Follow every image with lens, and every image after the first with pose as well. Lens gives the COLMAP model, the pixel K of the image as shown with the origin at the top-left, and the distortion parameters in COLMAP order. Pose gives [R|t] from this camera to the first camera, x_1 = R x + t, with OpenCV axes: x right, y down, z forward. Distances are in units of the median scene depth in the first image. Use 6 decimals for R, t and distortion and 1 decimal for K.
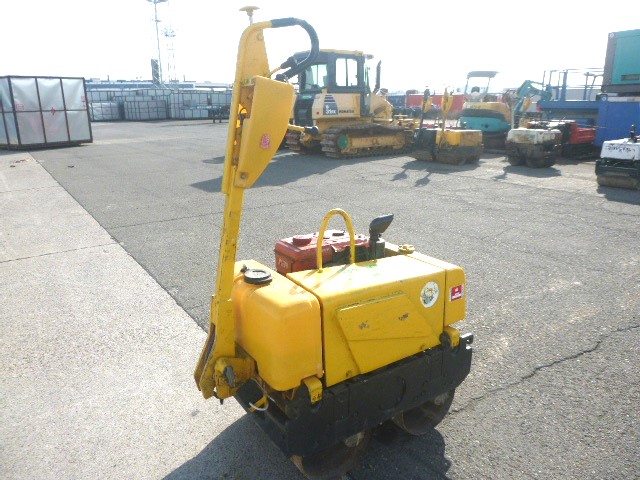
lens RADIAL K [[470.1, 0, 318.5], [0, 470.1, 238.2], [0, 0, 1]] dist [-0.041372, 0.010621]
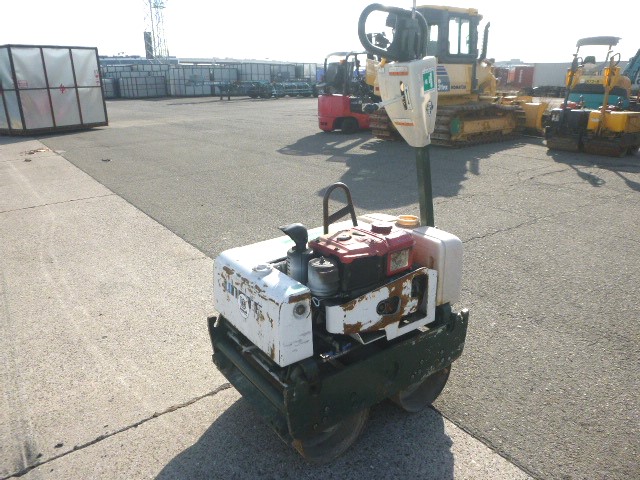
lens RADIAL K [[470.1, 0, 321.0], [0, 470.1, 242.3], [0, 0, 1]] dist [-0.041372, 0.010621]
pose [[0.999584, -0.014322, 0.025016, -0.133668], [0.012892, 0.998323, 0.056431, -0.038831], [-0.025782, -0.056085, 0.998093, 0.141295]]
